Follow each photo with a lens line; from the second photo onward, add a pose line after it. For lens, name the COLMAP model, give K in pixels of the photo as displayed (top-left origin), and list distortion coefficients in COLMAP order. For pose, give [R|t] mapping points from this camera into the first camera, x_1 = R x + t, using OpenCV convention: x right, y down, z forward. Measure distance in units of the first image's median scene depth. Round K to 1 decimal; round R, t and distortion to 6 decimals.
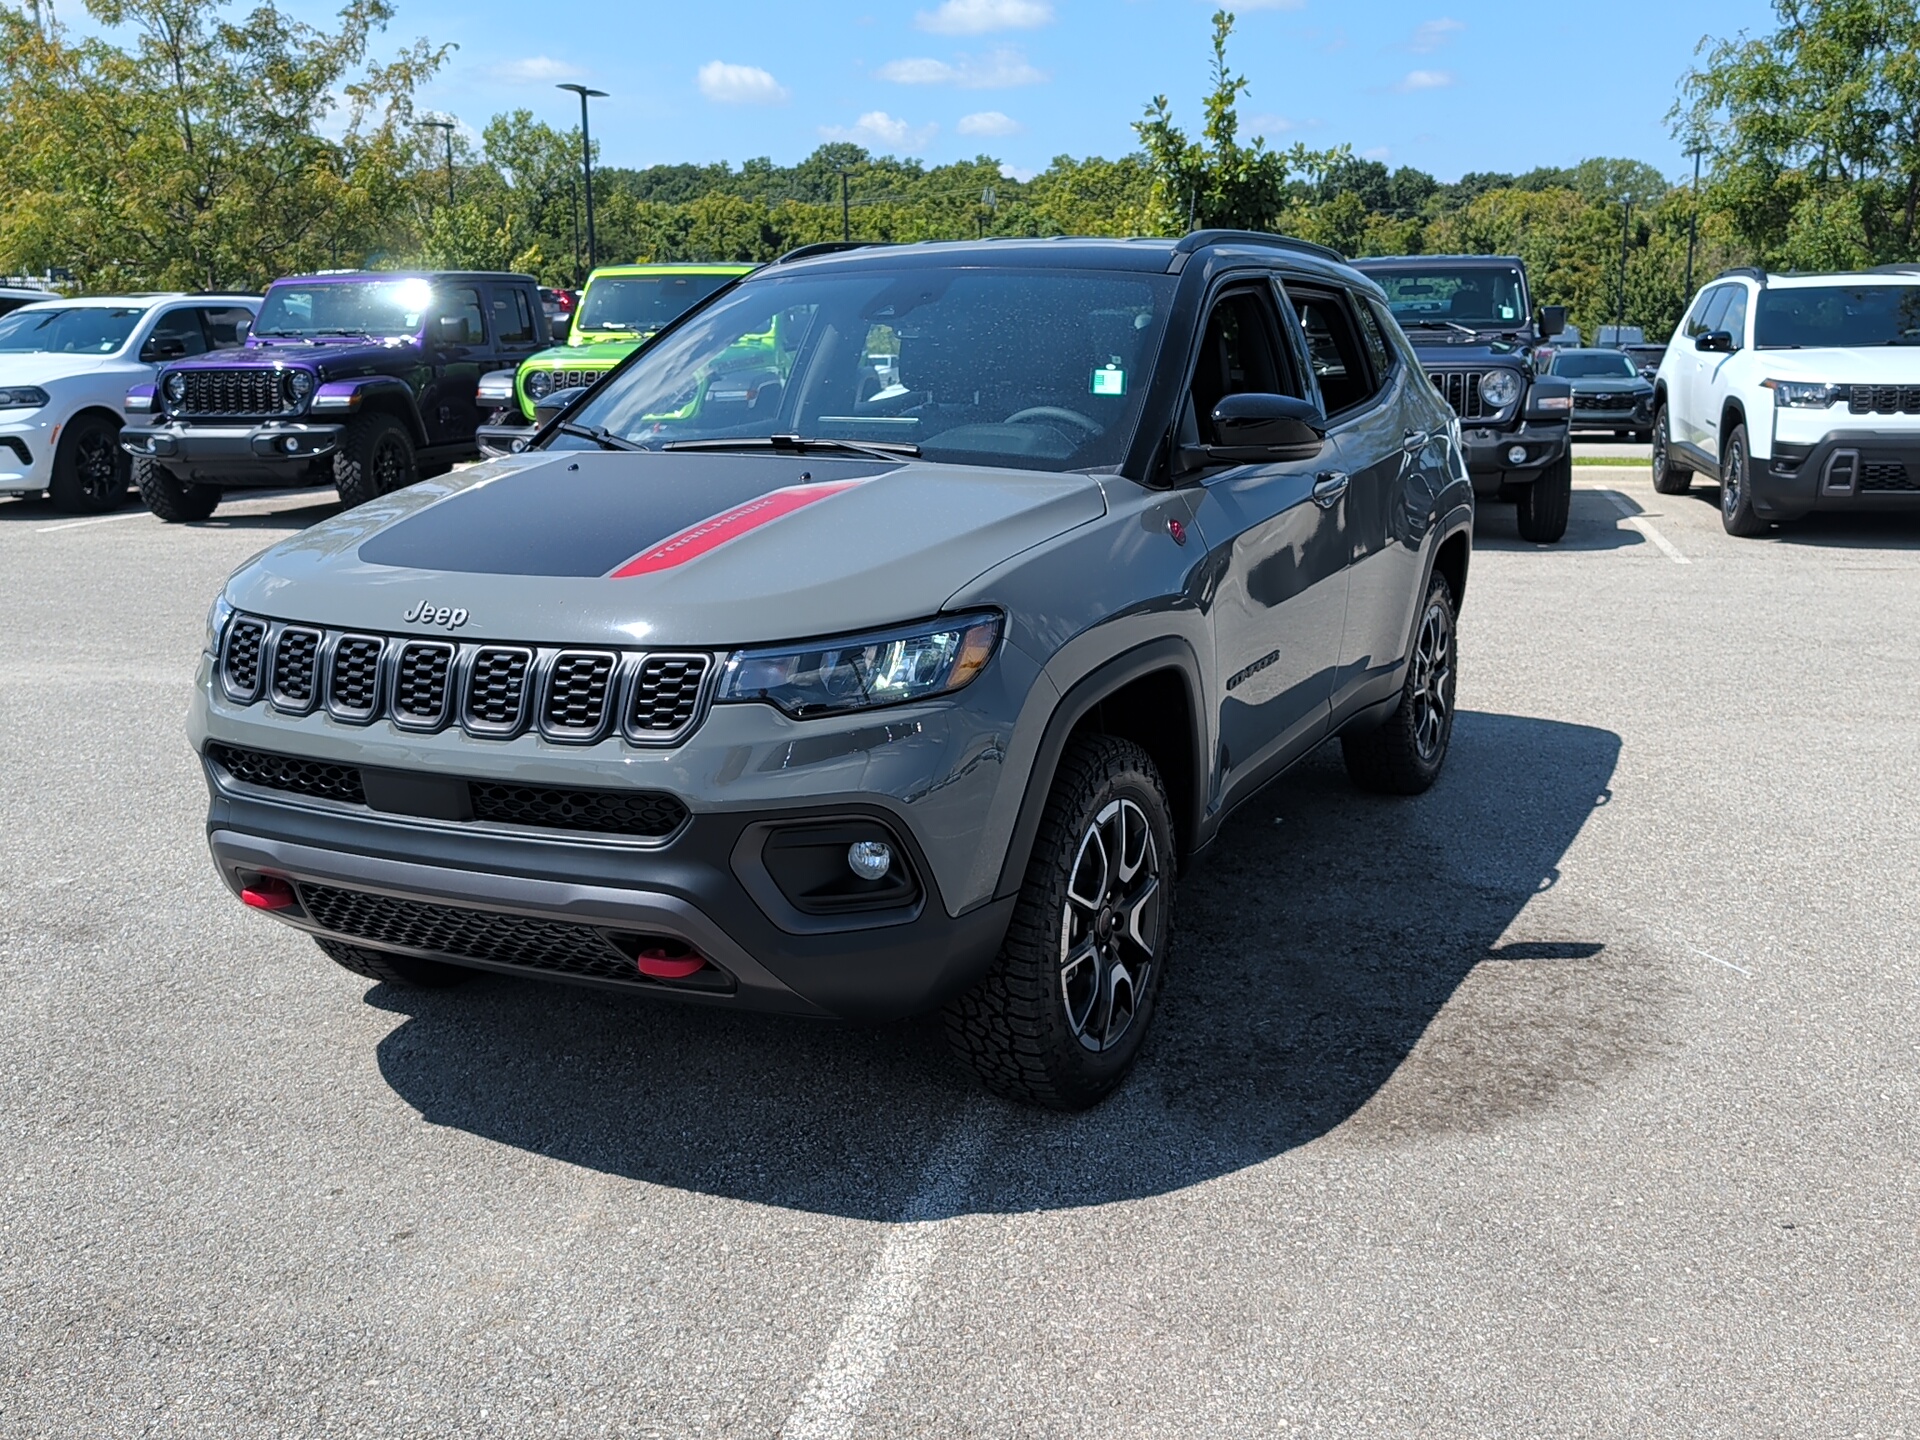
lens RADIAL K [[1920.1, 0, 950.6], [0, 1920.1, 733.5], [0, 0, 1]] dist [0.022081, 0.000000]
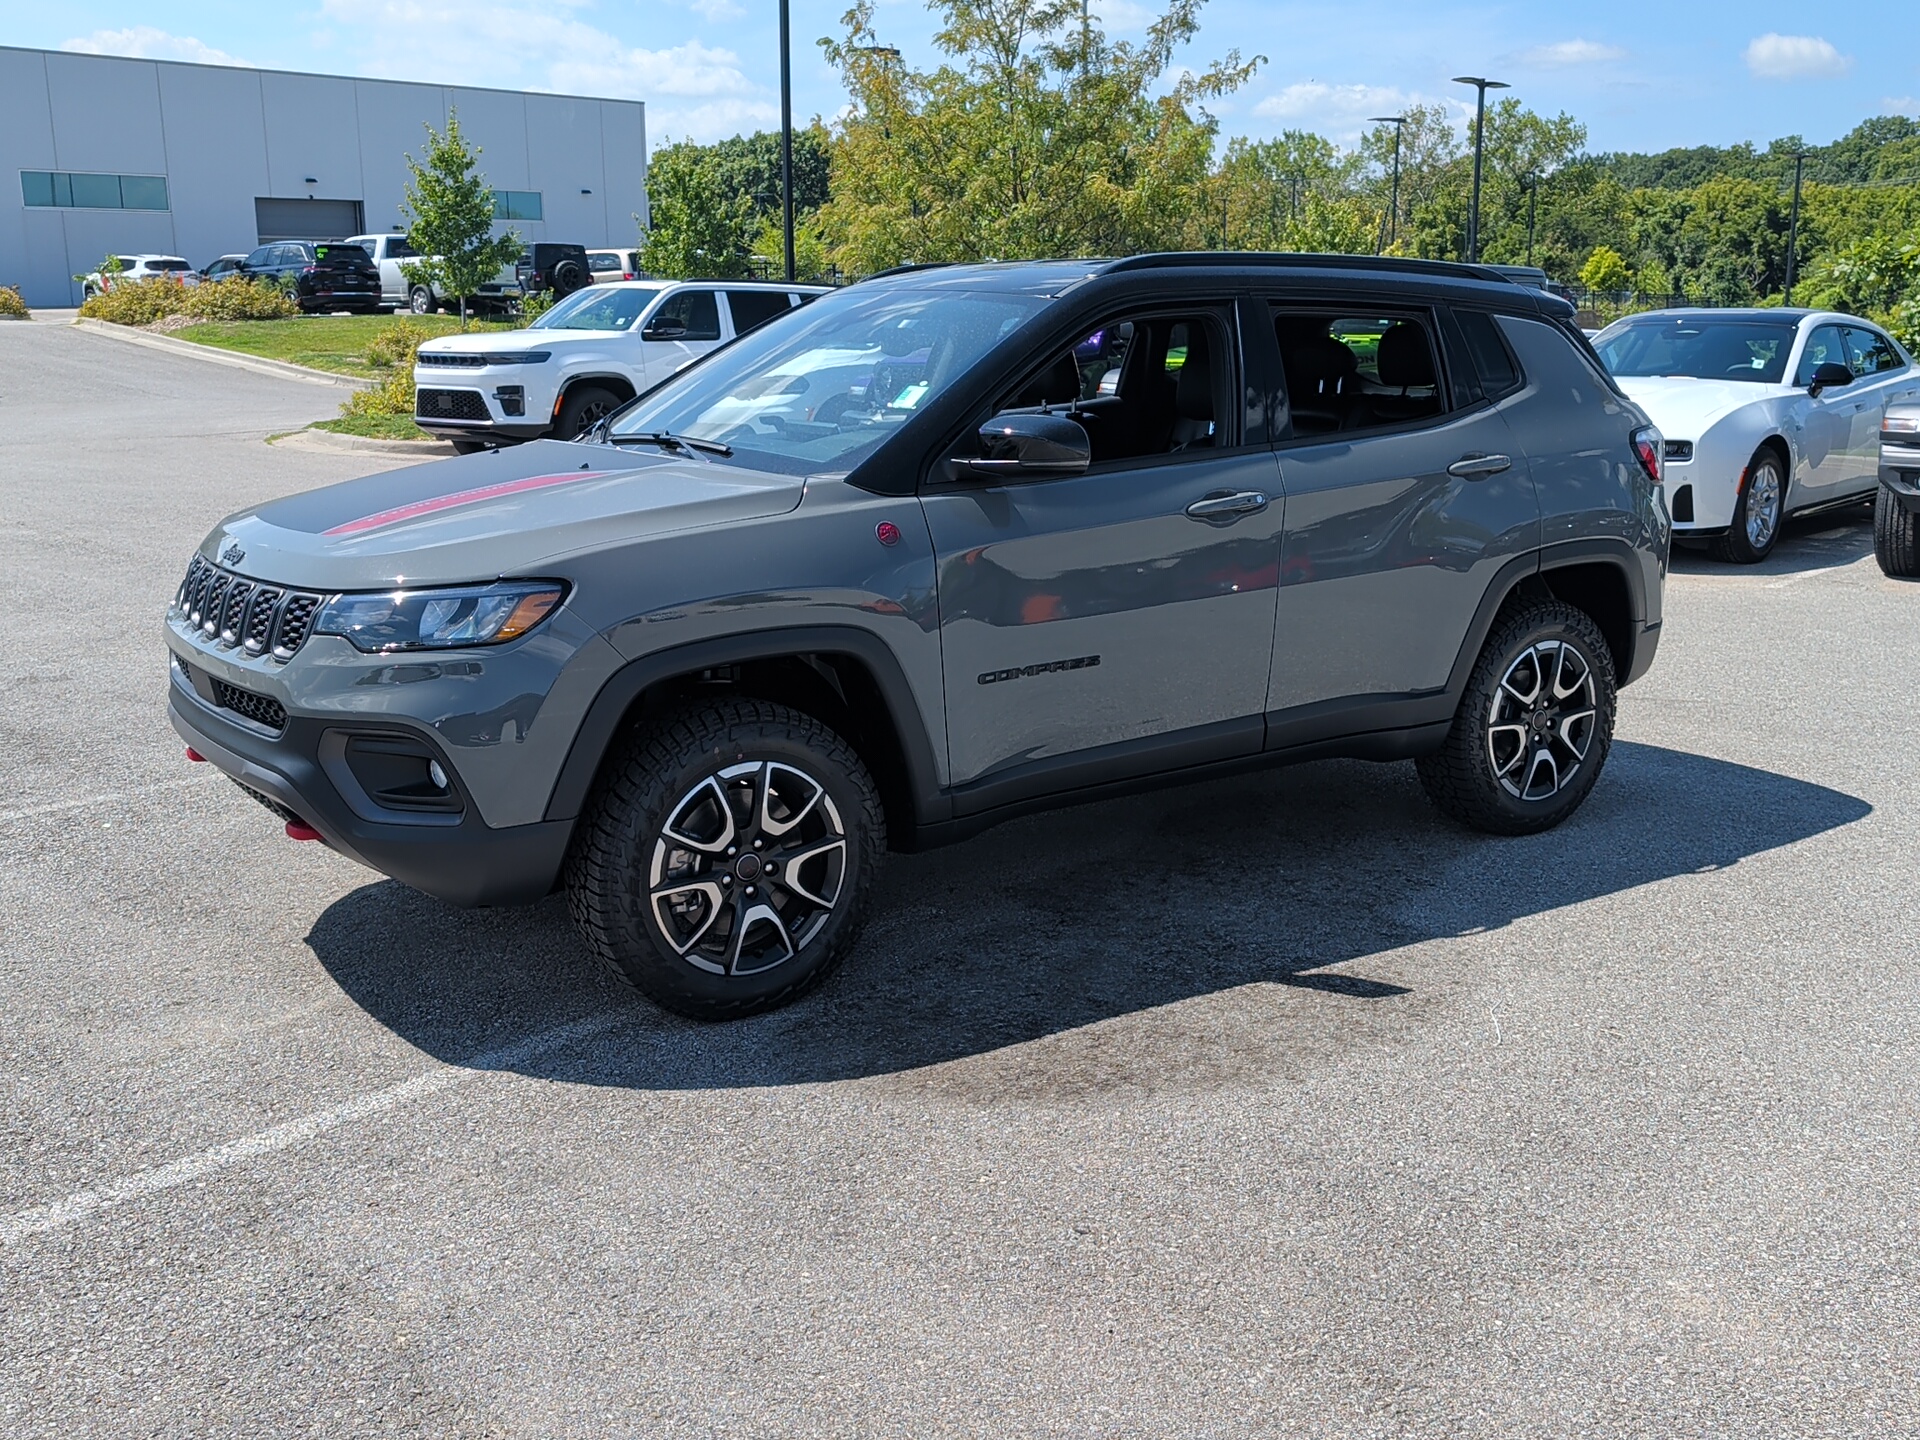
lens RADIAL K [[1920.1, 0, 953.6], [0, 1920.1, 727.9], [0, 0, 1]] dist [0.022081, 0.000000]
pose [[0.877403, 0.111261, -0.466675, 0.132627], [-0.110247, 0.993464, 0.029576, -0.005828], [0.466915, 0.025499, 0.883934, 0.007462]]
